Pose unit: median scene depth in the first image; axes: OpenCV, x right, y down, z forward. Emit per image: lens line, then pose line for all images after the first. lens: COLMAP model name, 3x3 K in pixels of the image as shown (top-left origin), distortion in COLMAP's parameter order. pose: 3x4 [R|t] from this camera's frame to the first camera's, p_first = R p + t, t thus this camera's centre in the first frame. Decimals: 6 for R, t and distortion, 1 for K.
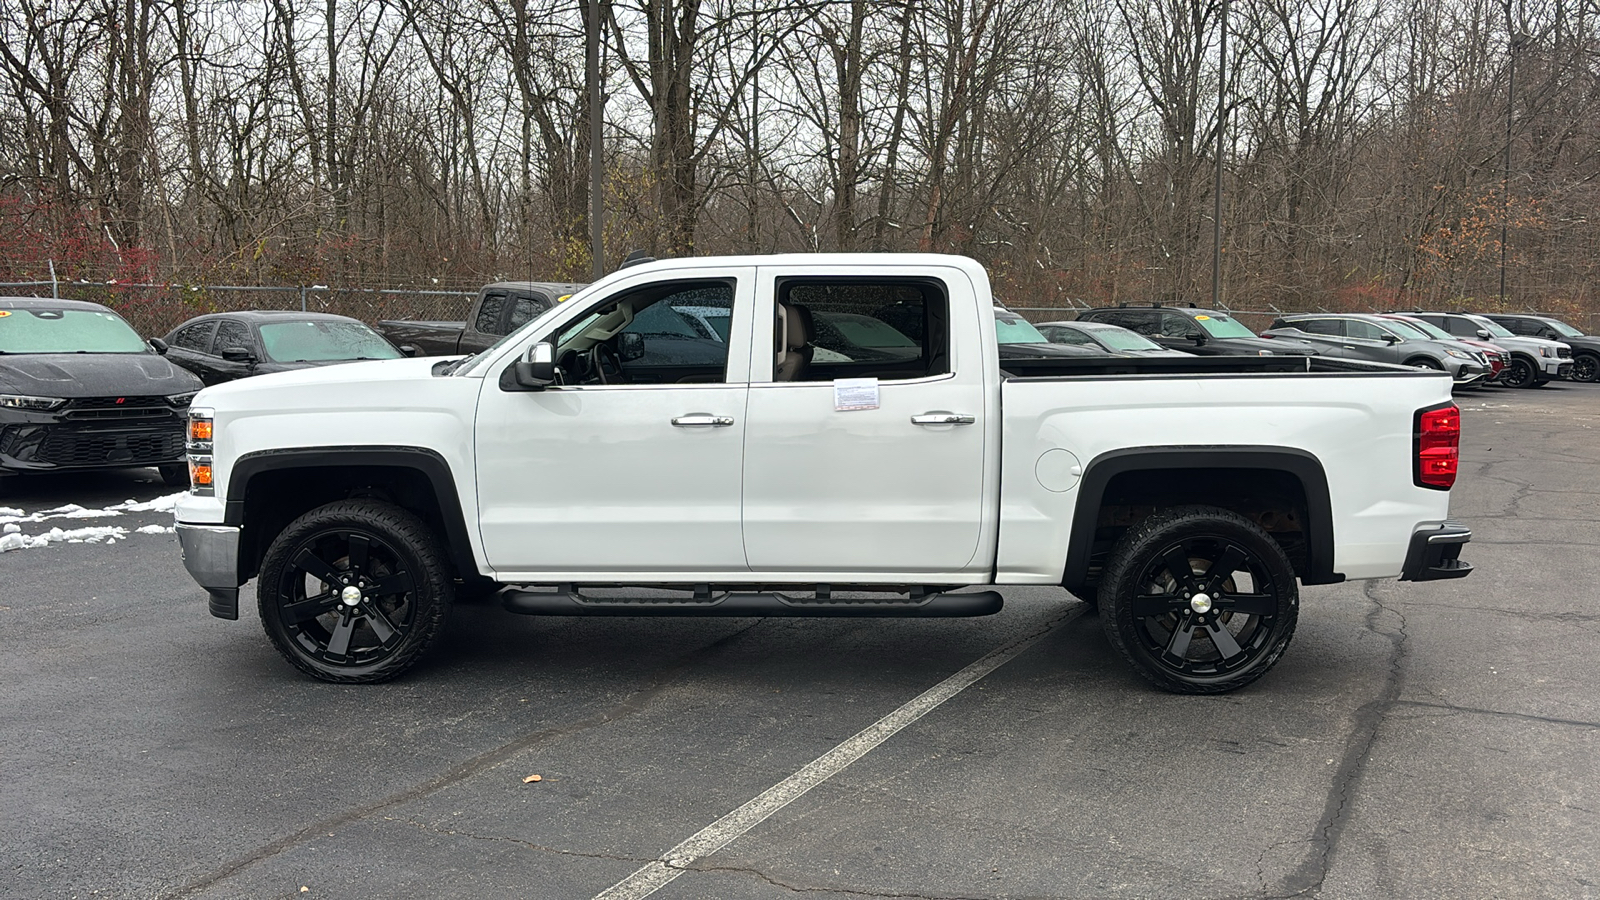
lens RADIAL K [[1392.3, 0, 800.0], [0, 1392.3, 450.0], [0, 0, 1]] dist [0.102422, -0.000738]
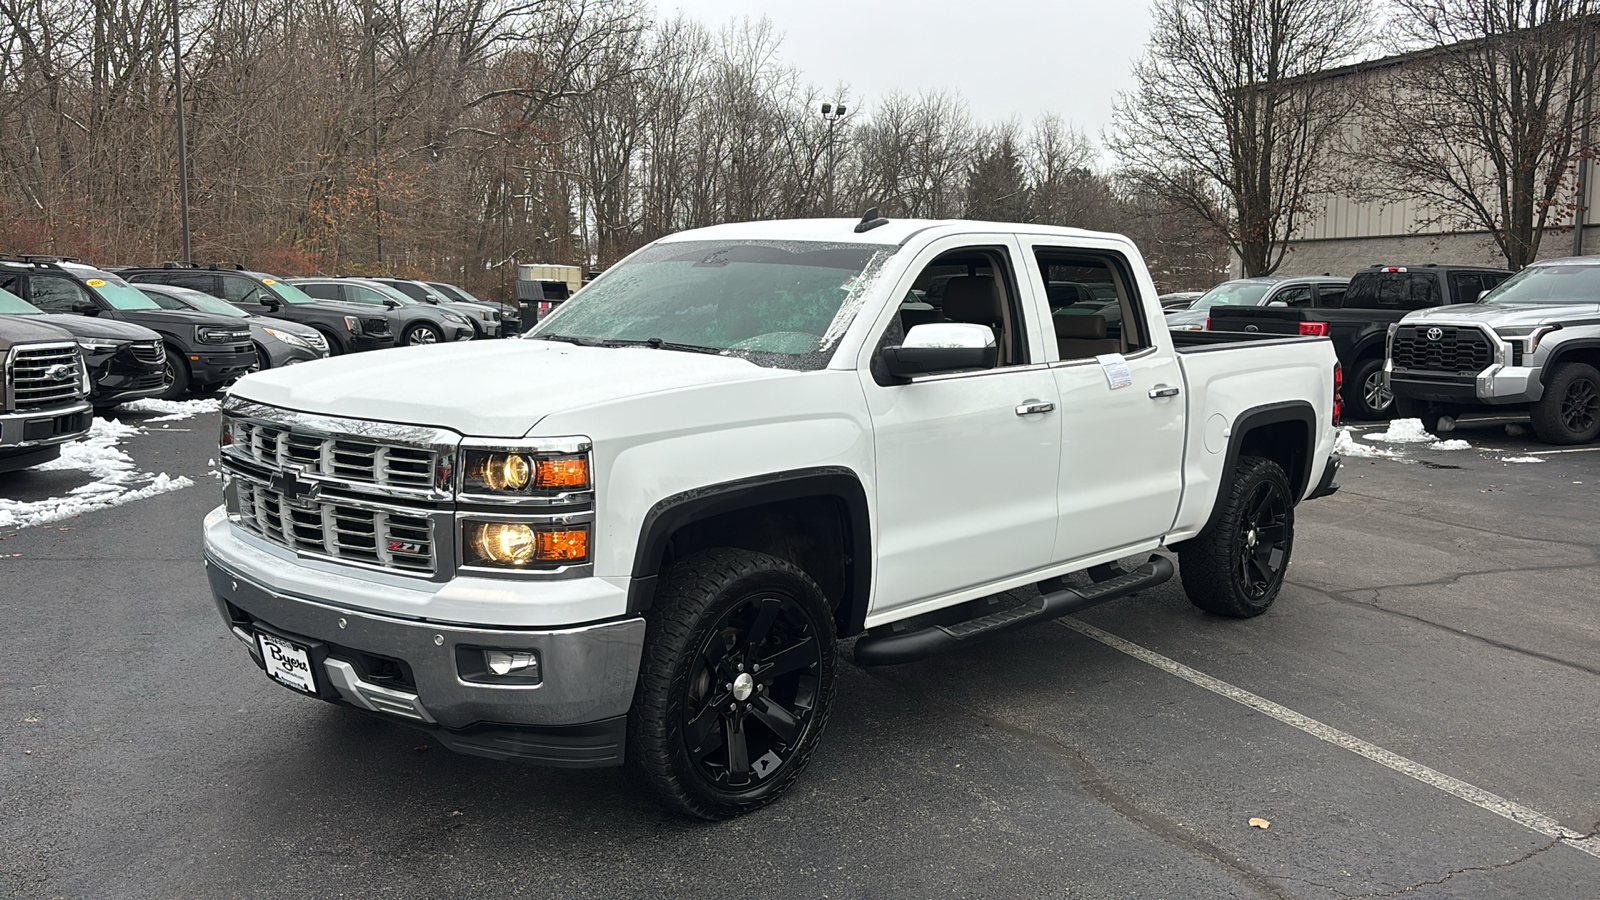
lens RADIAL K [[1392.6, 0, 791.6], [0, 1392.6, 453.0], [0, 0, 1]] dist [0.102680, -0.000541]
pose [[0.656298, -0.087655, 0.749393, -0.825537], [0.065935, 0.996092, 0.058767, -0.053934], [-0.751616, 0.010843, 0.659512, 0.518064]]
